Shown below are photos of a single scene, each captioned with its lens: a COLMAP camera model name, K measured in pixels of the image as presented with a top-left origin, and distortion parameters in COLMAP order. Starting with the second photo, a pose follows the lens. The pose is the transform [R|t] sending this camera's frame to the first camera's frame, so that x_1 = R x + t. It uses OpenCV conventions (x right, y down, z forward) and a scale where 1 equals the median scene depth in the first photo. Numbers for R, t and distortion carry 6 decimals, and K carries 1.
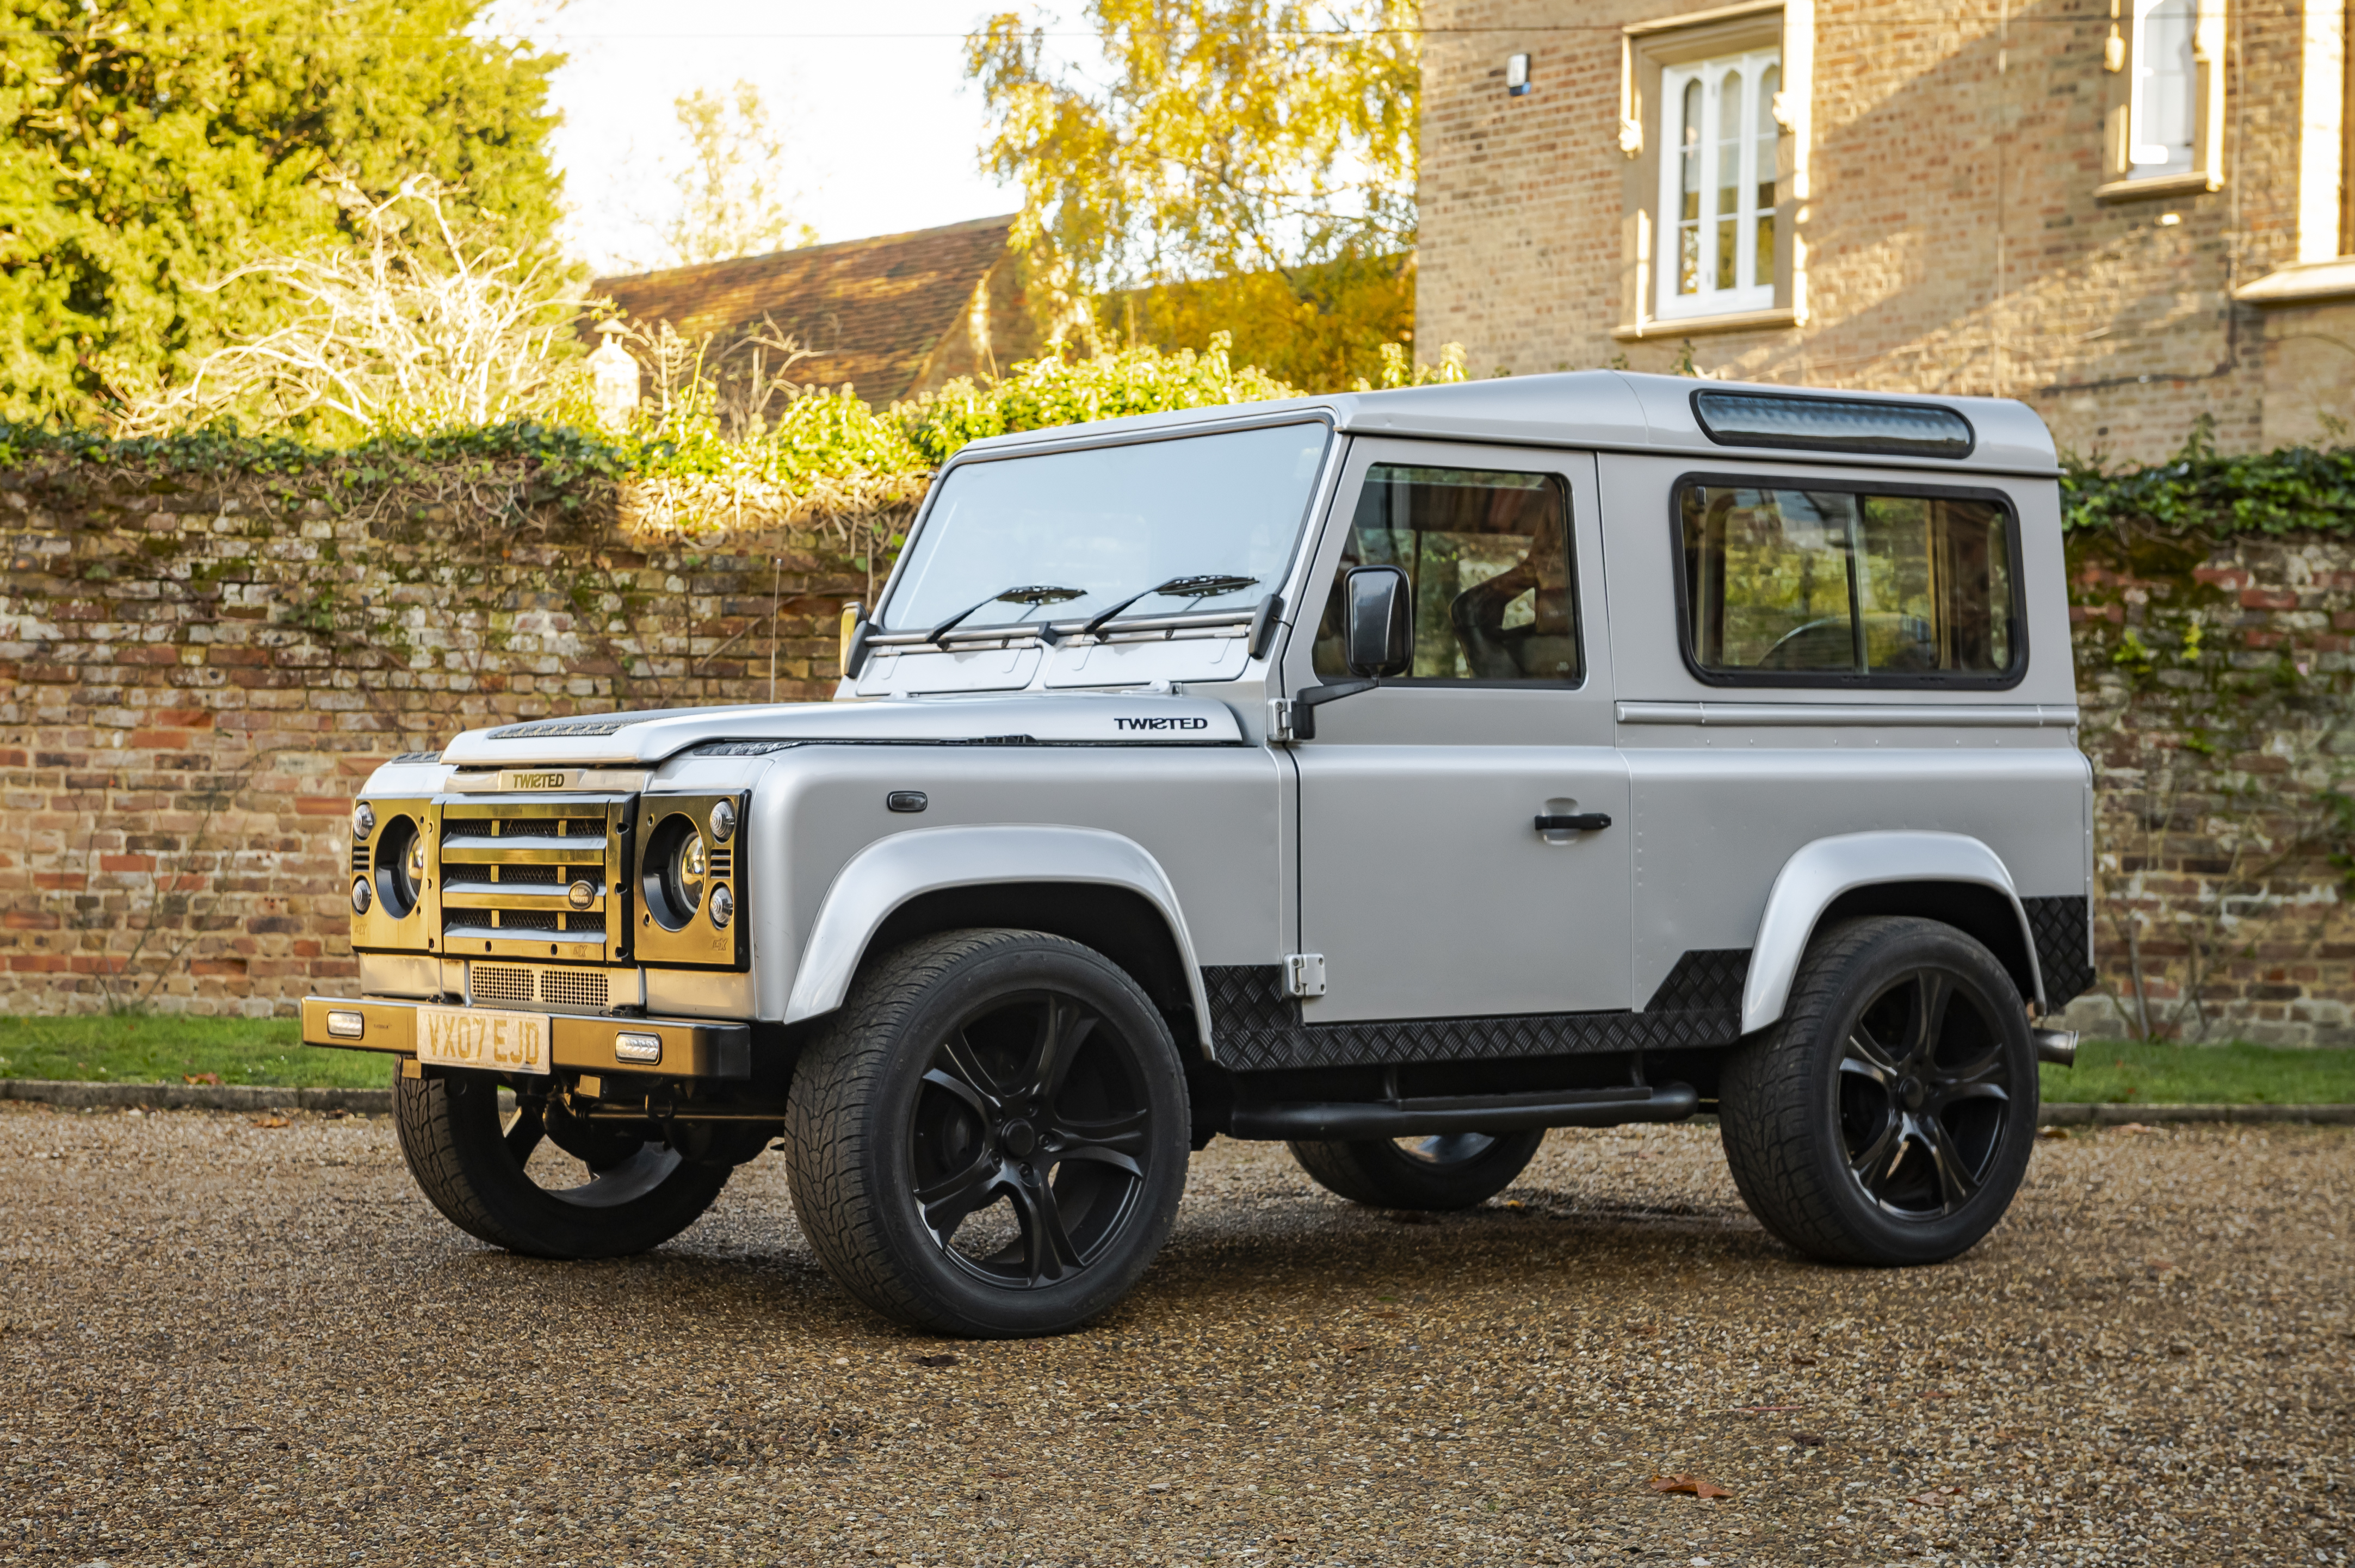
lens RADIAL K [[4286.5, 0, 1177.1], [0, 4286.5, 789.6], [0, 0, 1]] dist [-0.020430, 0.206553]
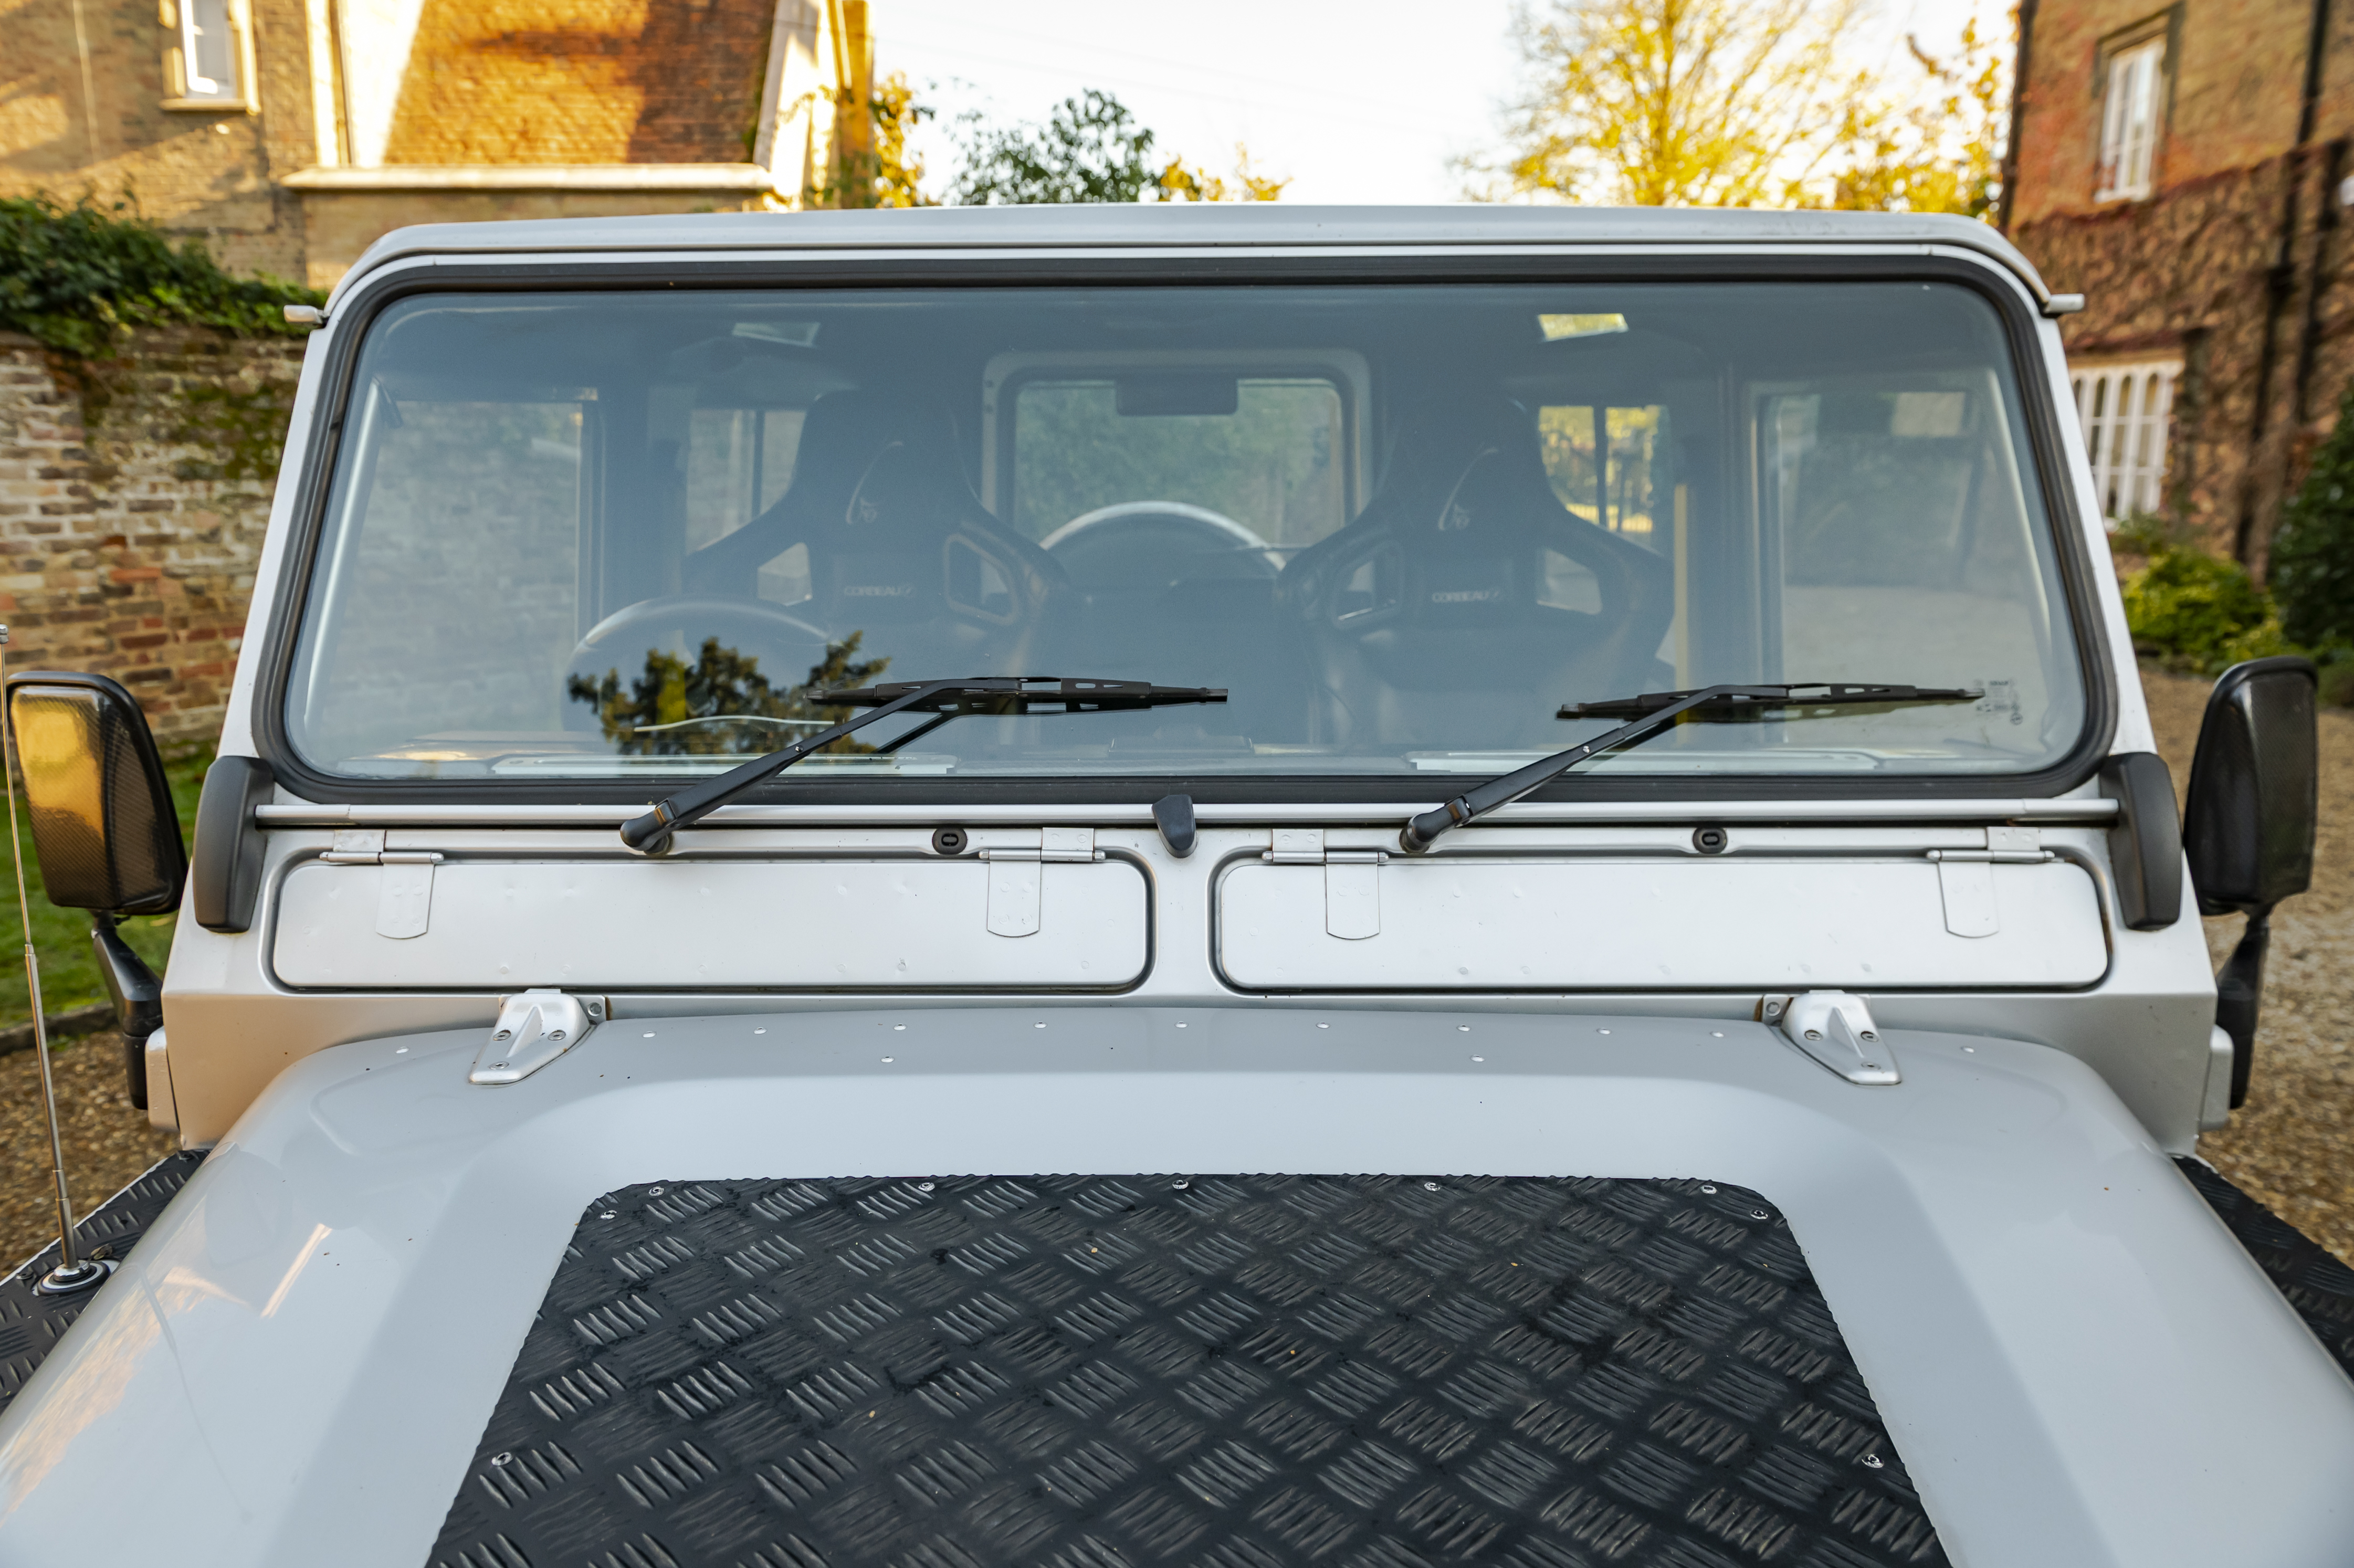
lens RADIAL K [[1591.8, 0, 1158.6], [0, 1591.8, 787.6], [0, 0, 1]] dist [-0.028596, -0.000034]
pose [[0.618083, -0.176220, 0.766107, -0.070064], [-0.001781, 0.974235, 0.225530, -0.036905], [-0.786111, -0.140761, 0.601844, 0.490606]]
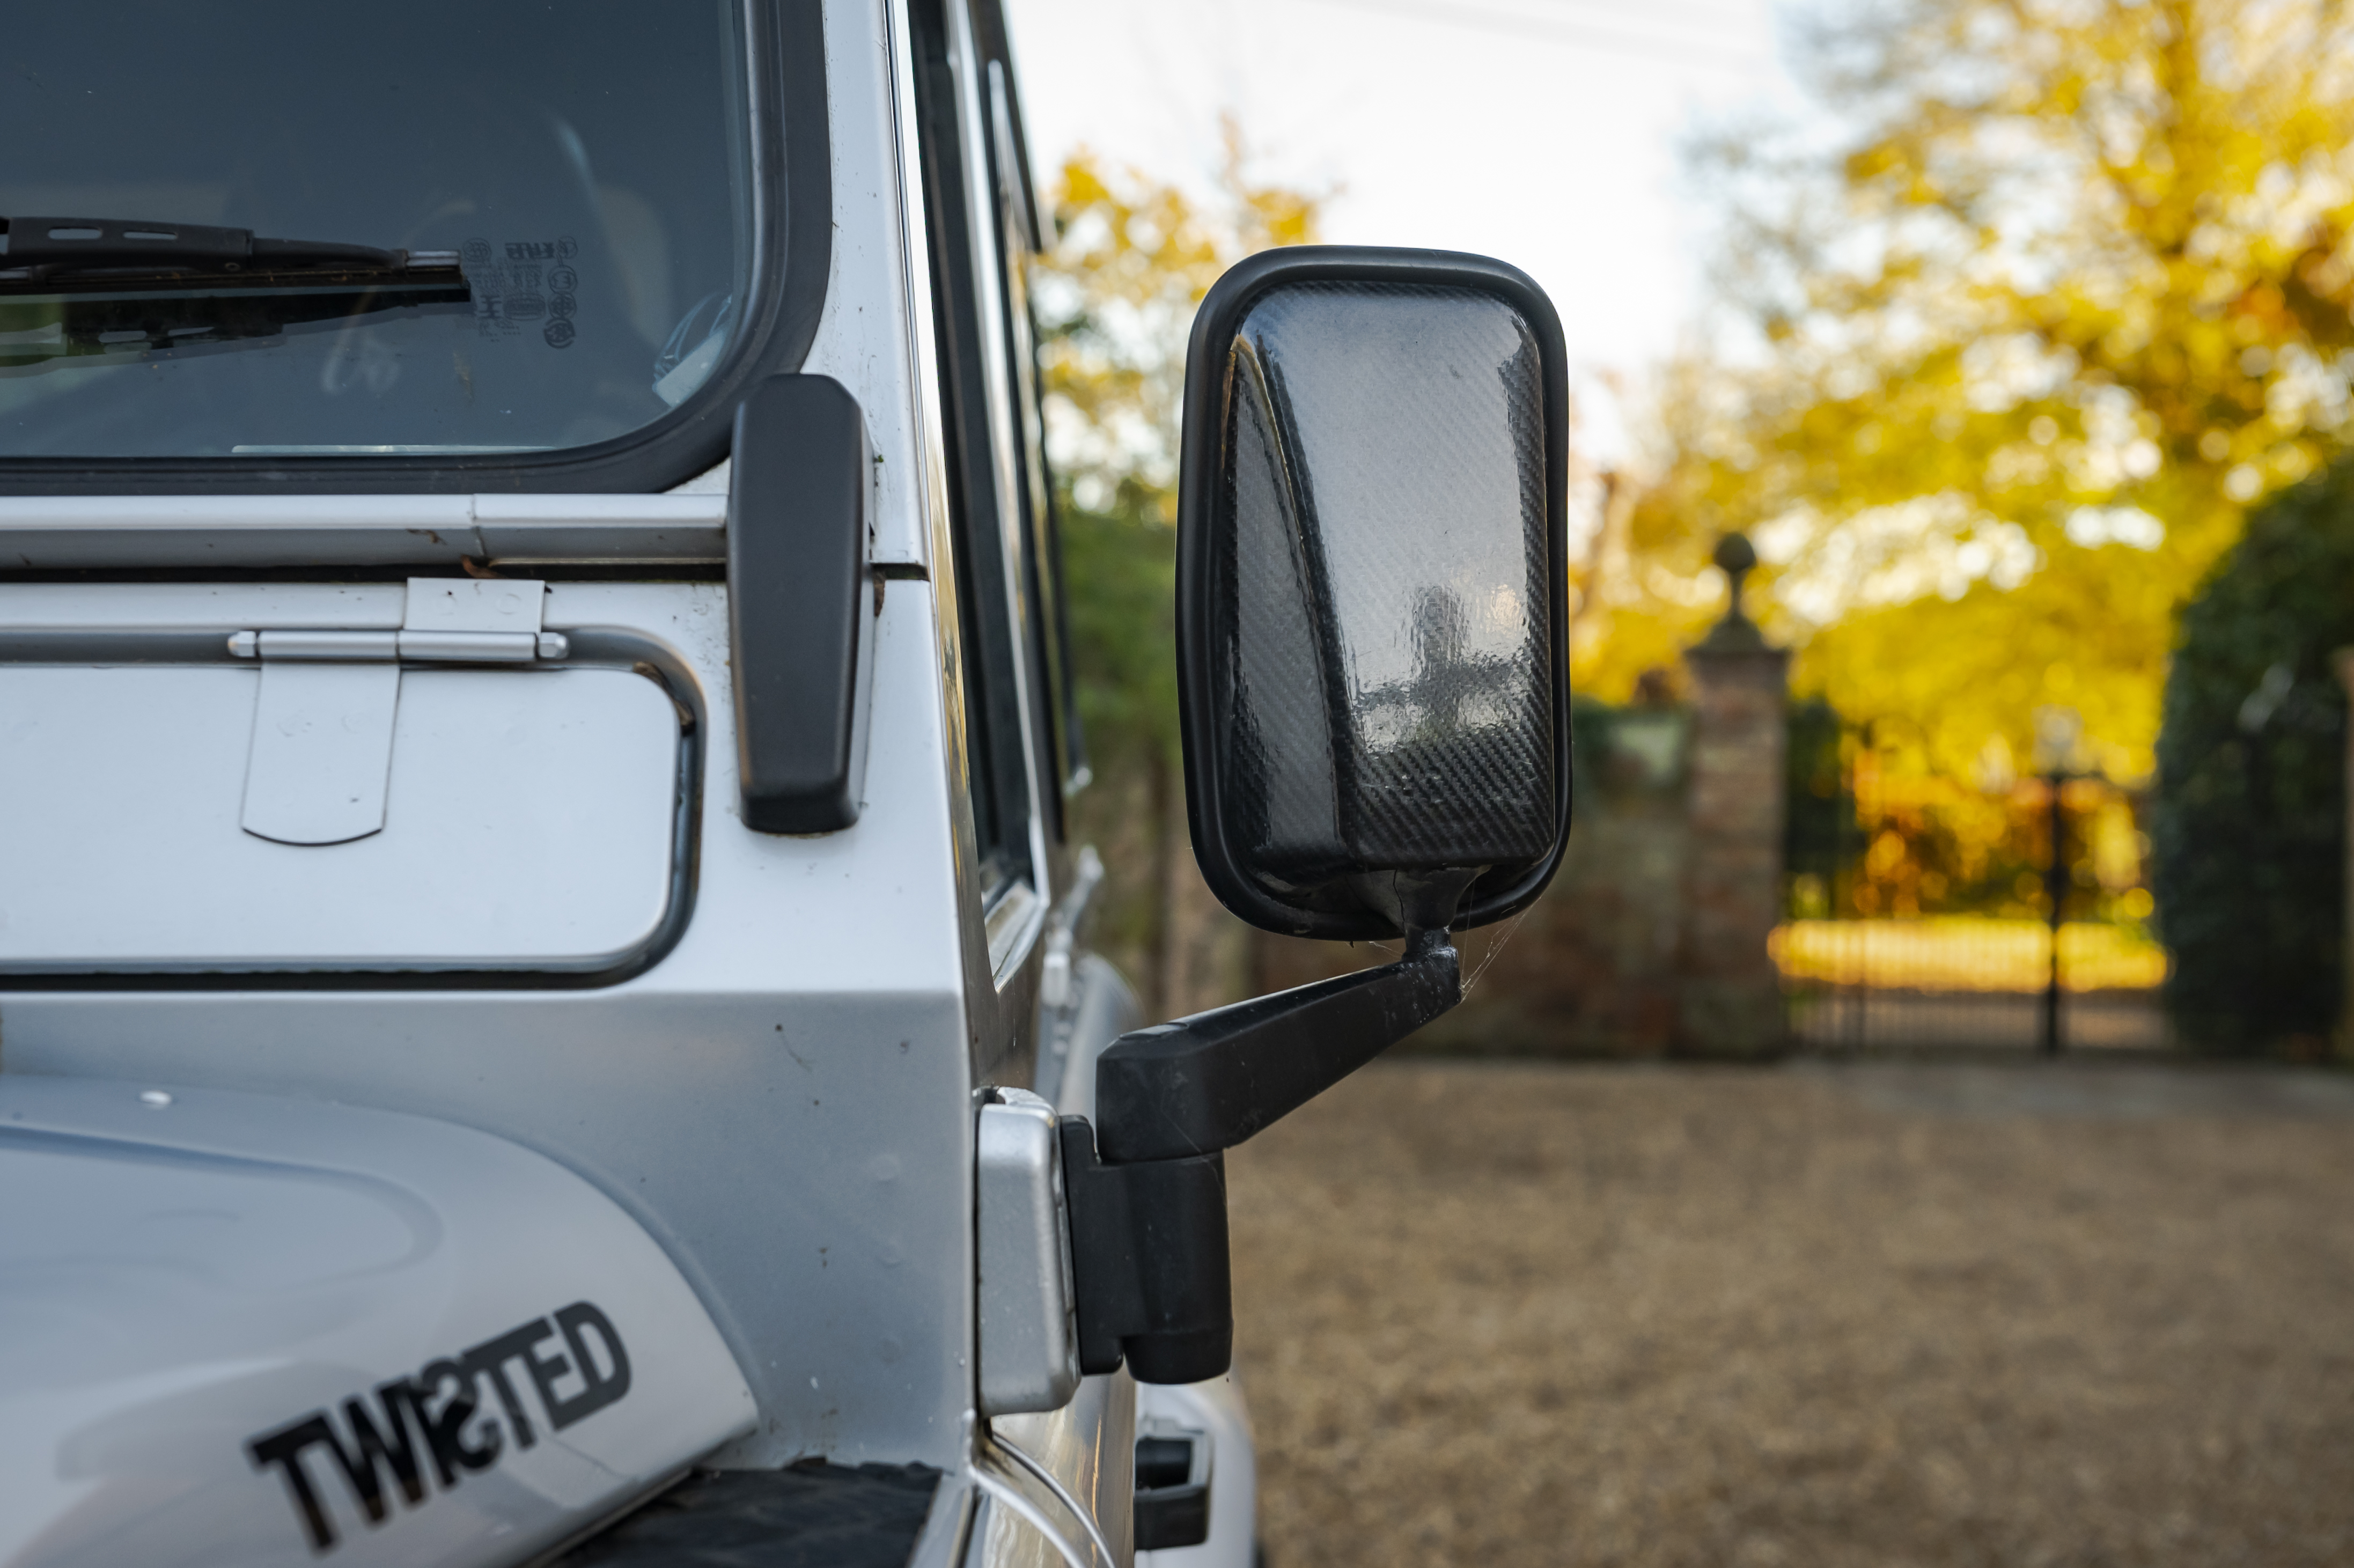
lens RADIAL K [[3830.0, 0, 1175.8], [0, 3830.0, 784.3], [0, 0, 1]] dist [0.033948, 0.090338]
pose [[0.601021, -0.004190, 0.799222, -0.037064], [-0.004949, 0.999948, 0.008964, -0.016472], [-0.799218, -0.009343, 0.600969, 0.454580]]
